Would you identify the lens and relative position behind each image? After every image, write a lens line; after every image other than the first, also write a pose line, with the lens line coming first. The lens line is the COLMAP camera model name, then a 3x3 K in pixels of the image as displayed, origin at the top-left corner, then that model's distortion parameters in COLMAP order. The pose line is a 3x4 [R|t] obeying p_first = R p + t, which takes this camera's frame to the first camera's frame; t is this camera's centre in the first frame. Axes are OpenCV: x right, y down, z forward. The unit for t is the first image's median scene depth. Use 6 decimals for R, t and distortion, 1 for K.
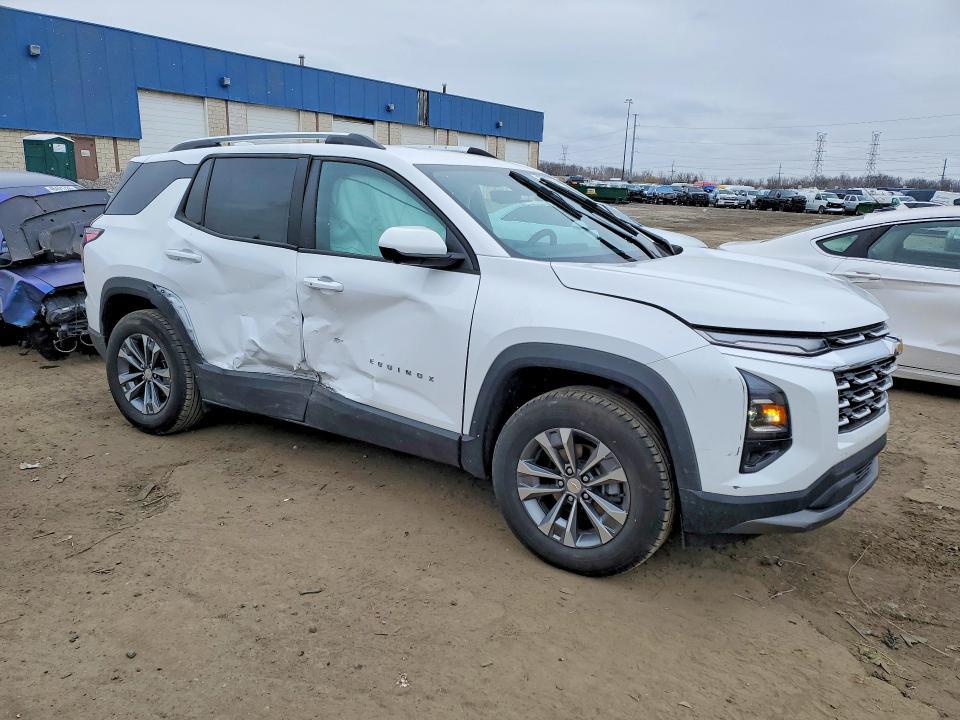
lens RADIAL K [[733.7, 0, 480.0], [0, 733.7, 360.0], [0, 0, 1]] dist [0.043666, 0.000635]
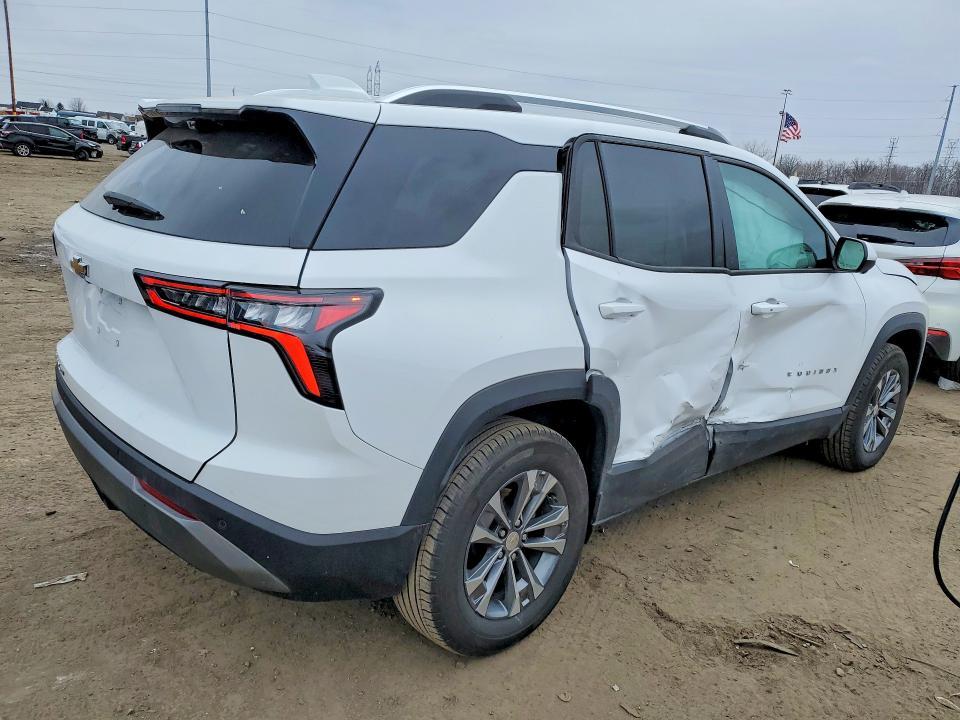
lens RADIAL K [[733.7, 0, 480.0], [0, 733.7, 360.0], [0, 0, 1]] dist [0.043666, 0.000635]
pose [[0.264069, -0.252458, 0.930877, -1.059755], [0.134821, 0.965322, 0.223554, -0.265458], [-0.955034, 0.066468, 0.288948, 0.994827]]
